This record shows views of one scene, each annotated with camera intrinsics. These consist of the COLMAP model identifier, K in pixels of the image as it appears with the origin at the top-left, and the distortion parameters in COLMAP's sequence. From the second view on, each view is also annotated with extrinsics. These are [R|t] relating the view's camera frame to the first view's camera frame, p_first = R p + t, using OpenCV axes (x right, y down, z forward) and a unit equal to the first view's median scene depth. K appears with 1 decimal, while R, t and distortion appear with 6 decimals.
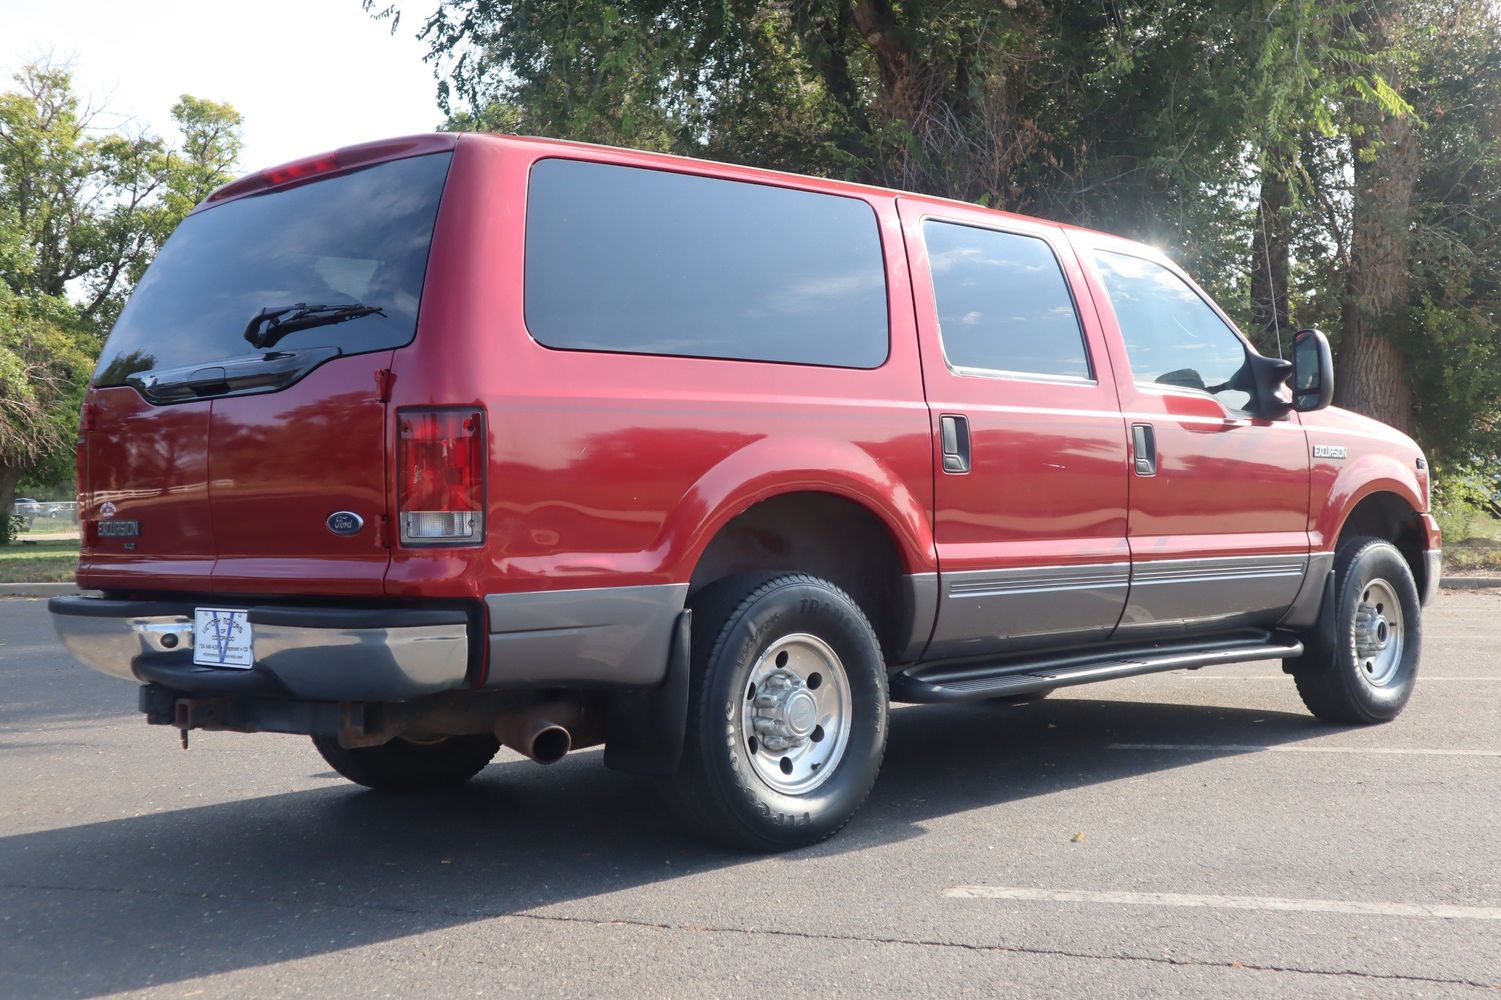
lens RADIAL K [[1752.5, 0, 751.2], [0, 1752.5, 448.4], [0, 0, 1]] dist [0.006269, 0.024694]
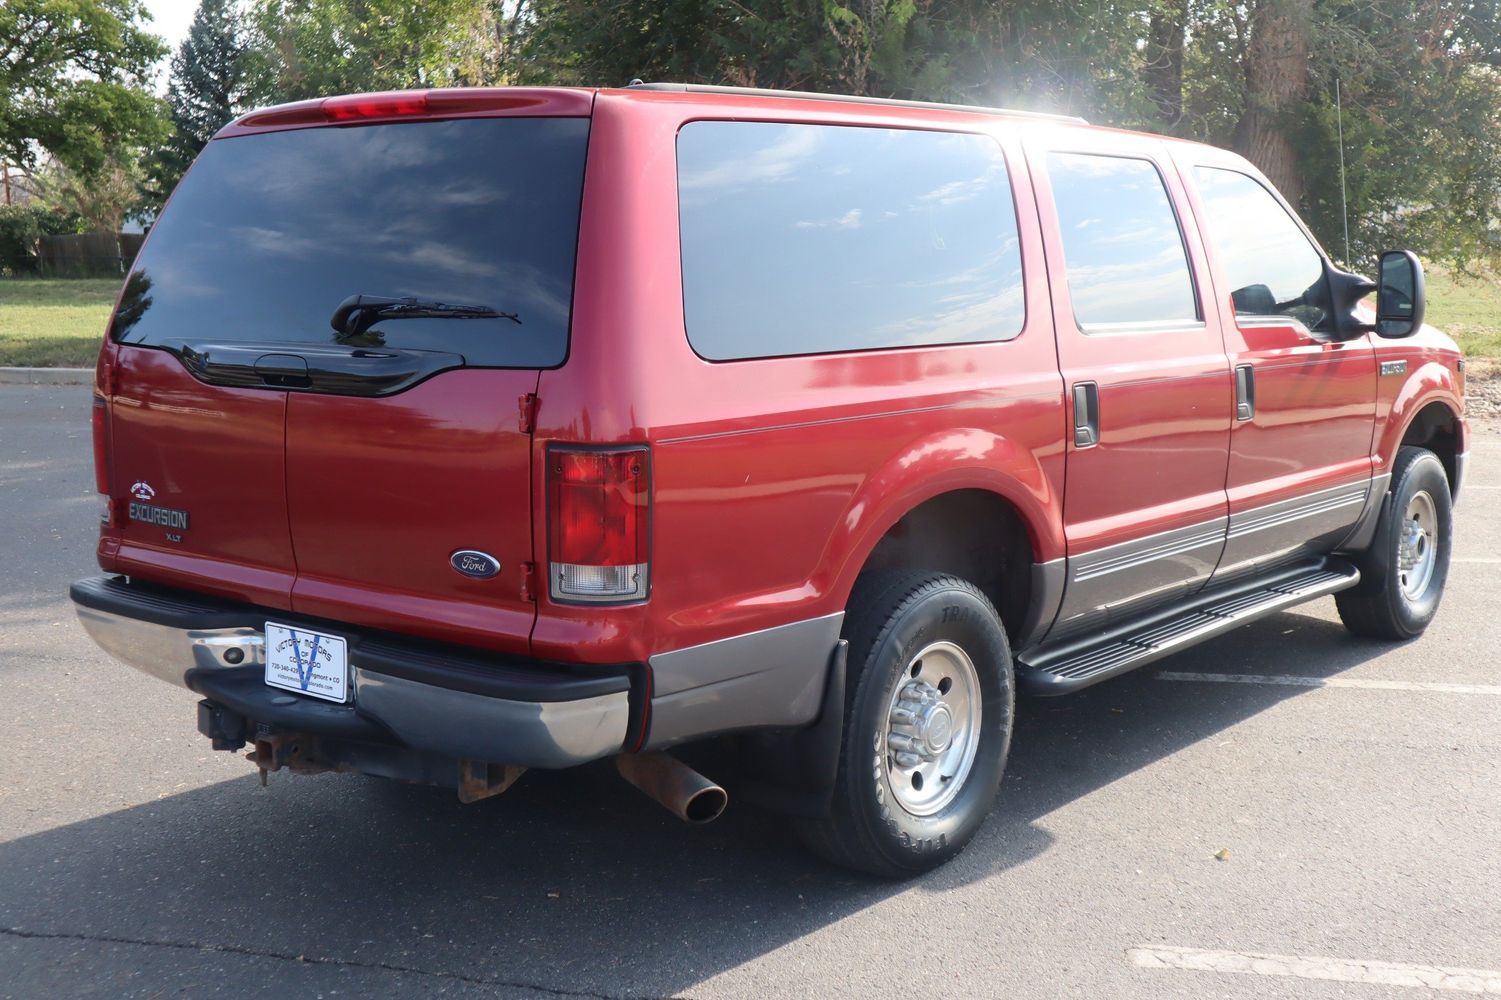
lens RADIAL K [[1752.5, 0, 751.2], [0, 1752.5, 448.4], [0, 0, 1]] dist [0.006269, 0.024694]
pose [[0.995983, 0.008522, 0.089138, -0.151981], [-0.020995, 0.989935, 0.139955, -0.120105], [-0.087049, -0.141265, 0.986137, 0.126725]]
